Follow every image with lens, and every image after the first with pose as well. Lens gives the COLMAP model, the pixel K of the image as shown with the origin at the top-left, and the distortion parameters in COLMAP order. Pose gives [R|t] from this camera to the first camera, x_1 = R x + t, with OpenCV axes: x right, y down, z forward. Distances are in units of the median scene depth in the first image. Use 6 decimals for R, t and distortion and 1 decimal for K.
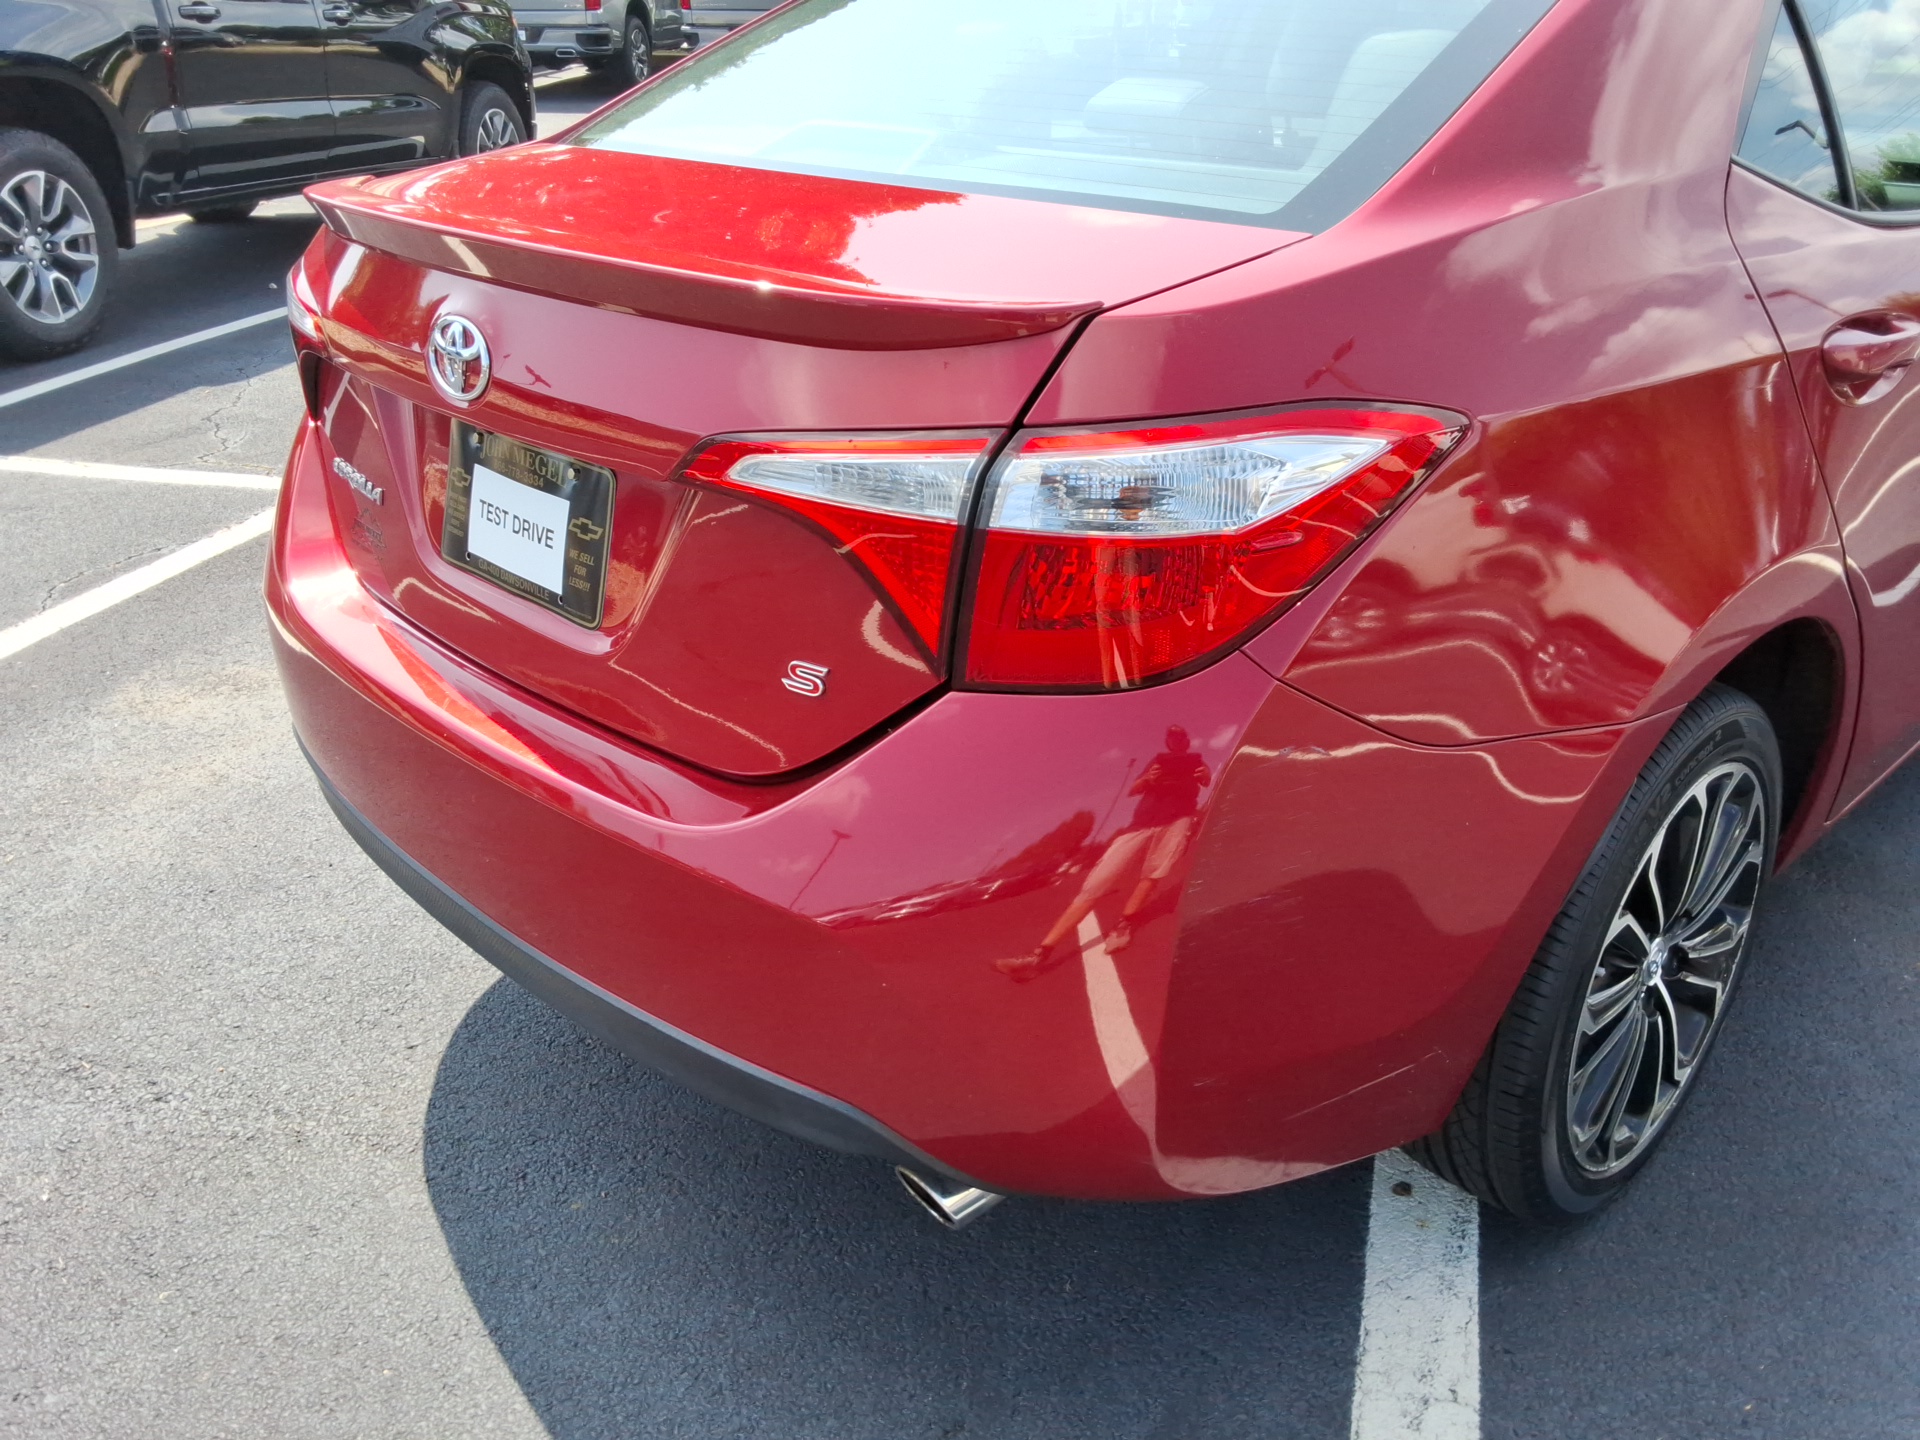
lens RADIAL K [[1548.0, 0, 961.3], [0, 1548.0, 707.5], [0, 0, 1]] dist [0.102314, -0.158547]
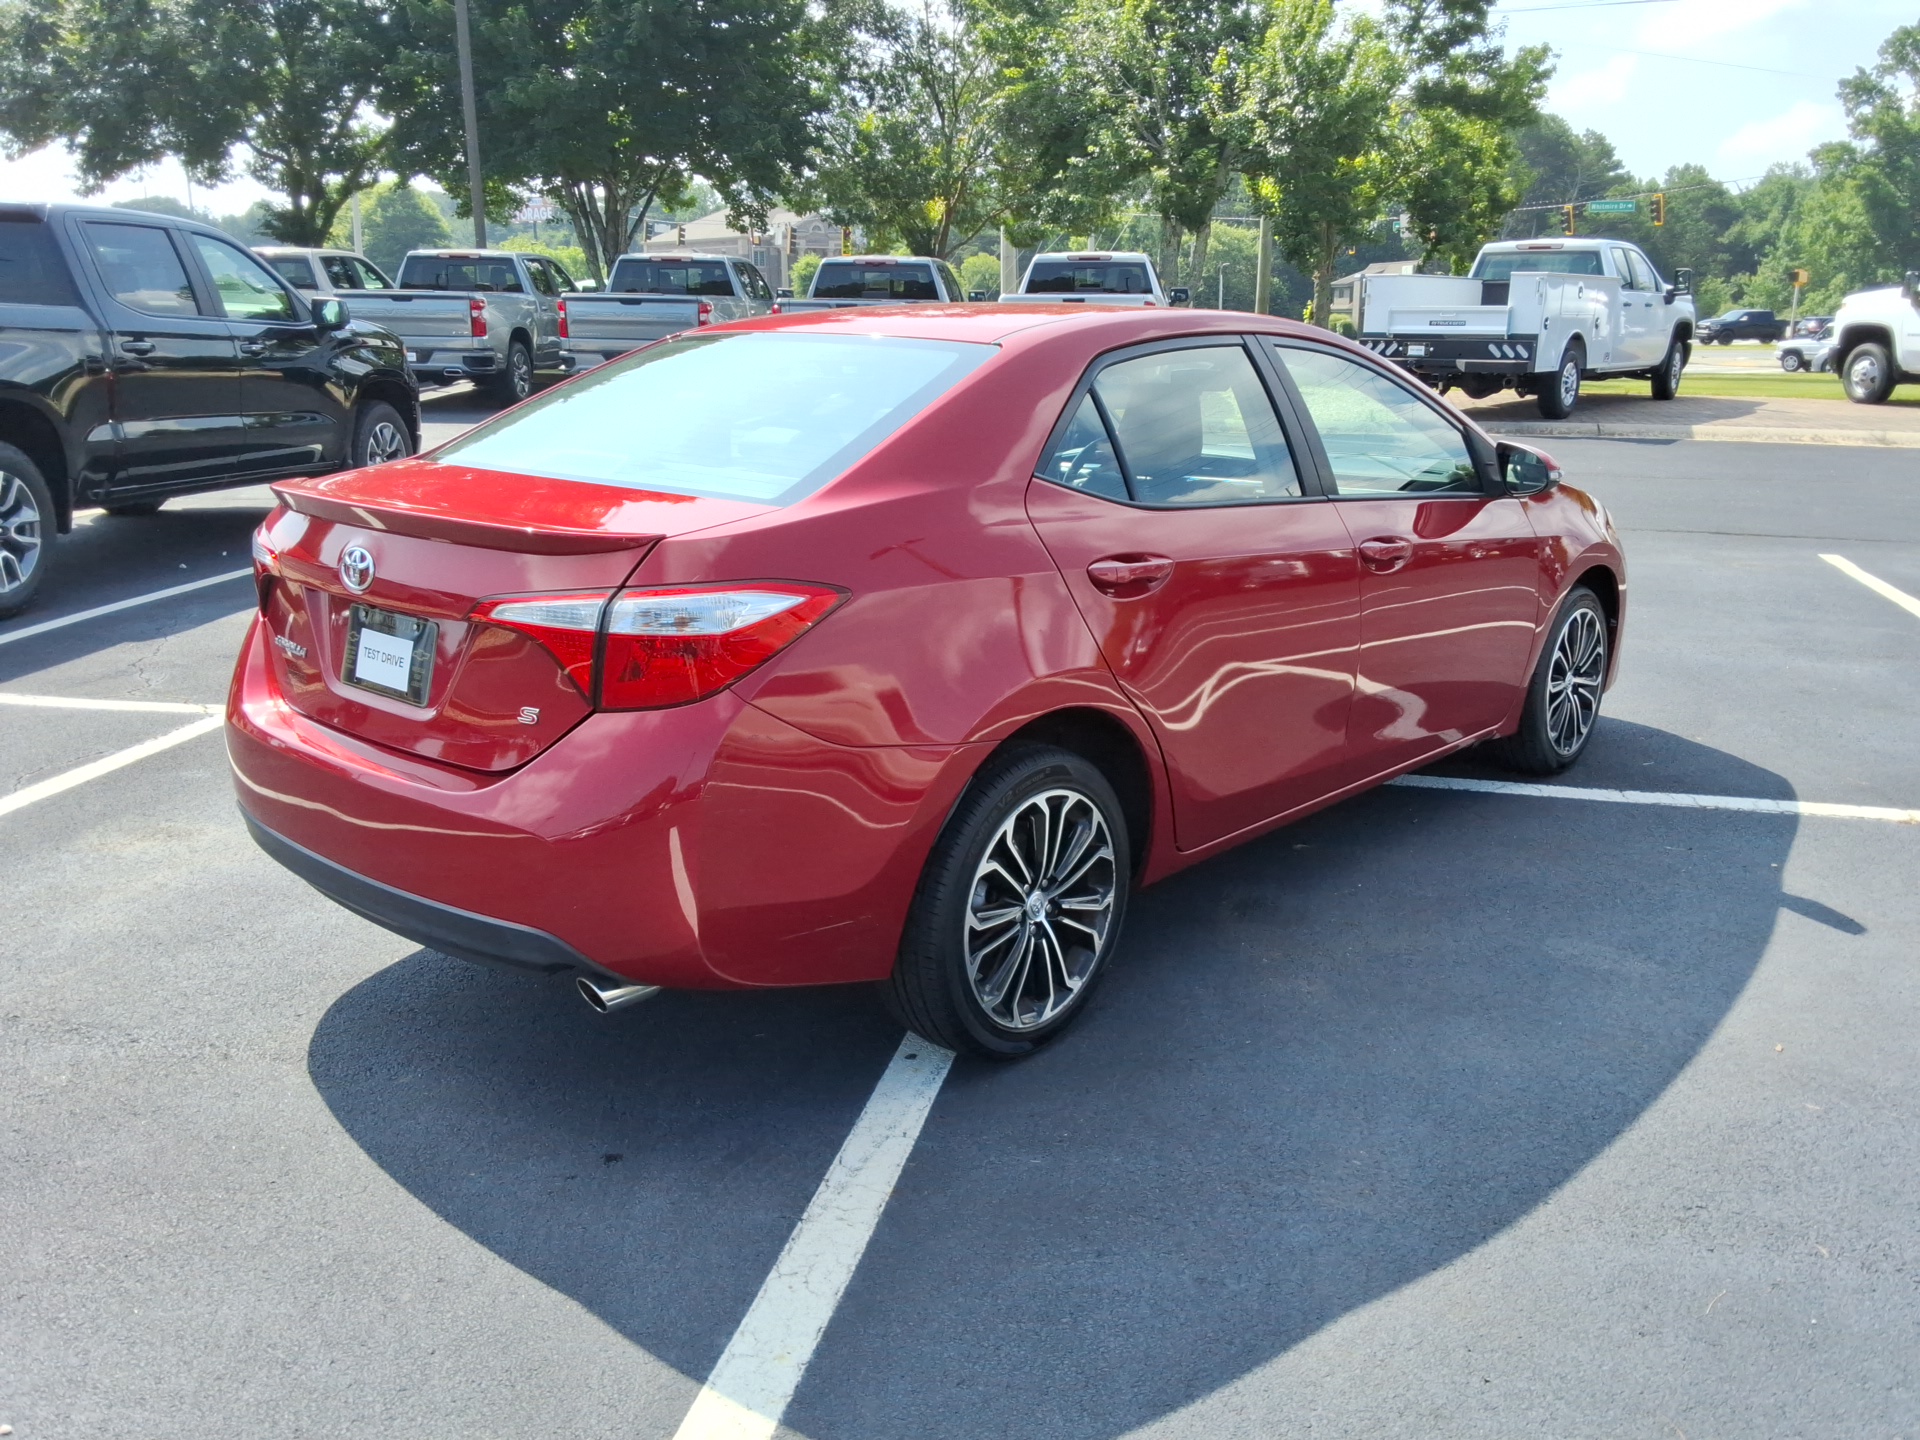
lens RADIAL K [[1548.0, 0, 949.8], [0, 1548.0, 707.8], [0, 0, 1]] dist [0.102314, -0.158547]
pose [[0.997575, -0.007008, 0.069244, 0.123373], [0.019357, 0.983600, -0.179321, 0.139714], [-0.066852, 0.180227, 0.981351, -0.413544]]
